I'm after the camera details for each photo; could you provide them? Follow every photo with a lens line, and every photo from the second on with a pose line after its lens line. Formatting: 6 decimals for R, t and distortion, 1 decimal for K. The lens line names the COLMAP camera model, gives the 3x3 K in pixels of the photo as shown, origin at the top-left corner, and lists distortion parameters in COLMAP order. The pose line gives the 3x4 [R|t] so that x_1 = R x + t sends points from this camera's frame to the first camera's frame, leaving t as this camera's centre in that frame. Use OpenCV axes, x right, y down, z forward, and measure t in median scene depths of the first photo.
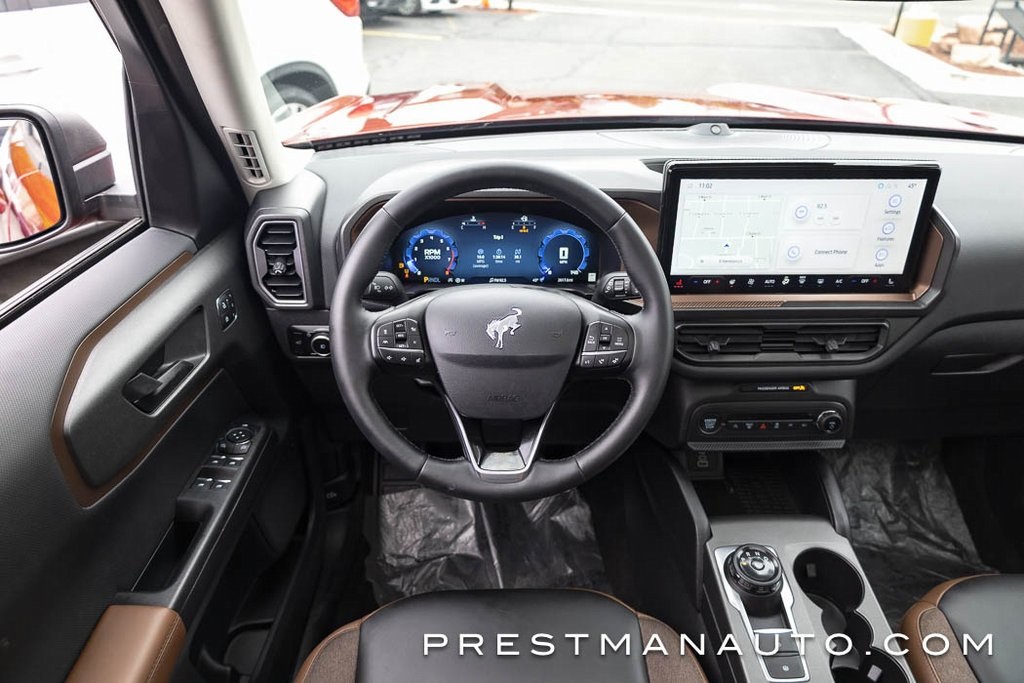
lens RADIAL K [[669.3, 0, 518.1], [0, 669.3, 341.3], [0, 0, 1]] dist [0.001593, 0.005061]
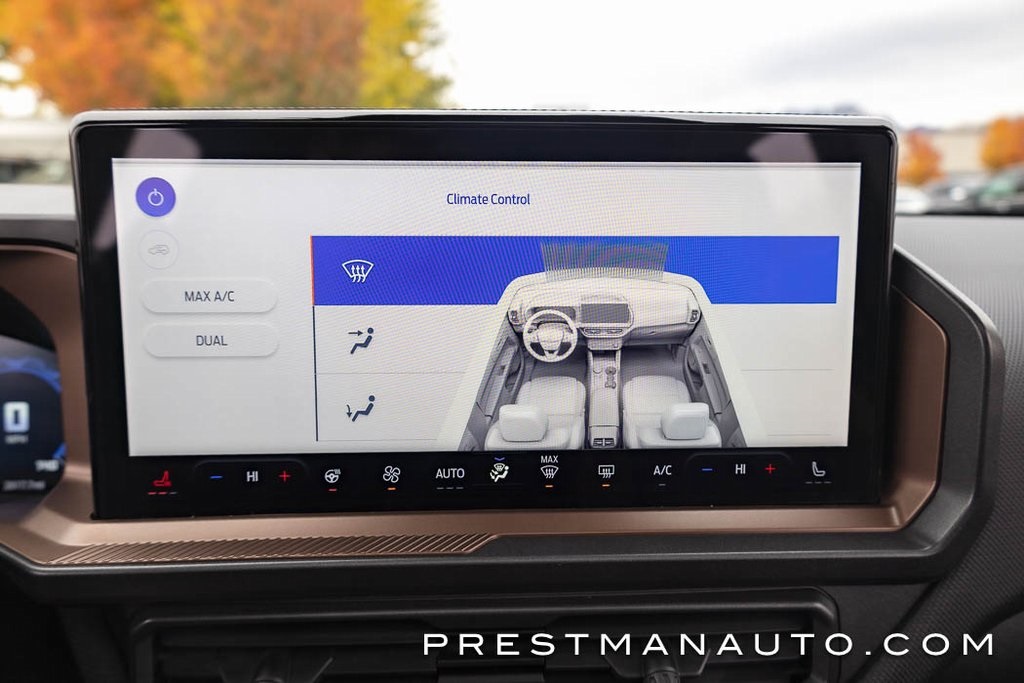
lens RADIAL K [[669.3, 0, 518.1], [0, 669.3, 341.3], [0, 0, 1]] dist [0.001593, 0.005061]
pose [[0.999845, -0.010126, 0.014383, 0.402681], [0.014256, 0.945477, -0.325378, -0.043179], [-0.010304, 0.325532, 0.945475, 0.665263]]
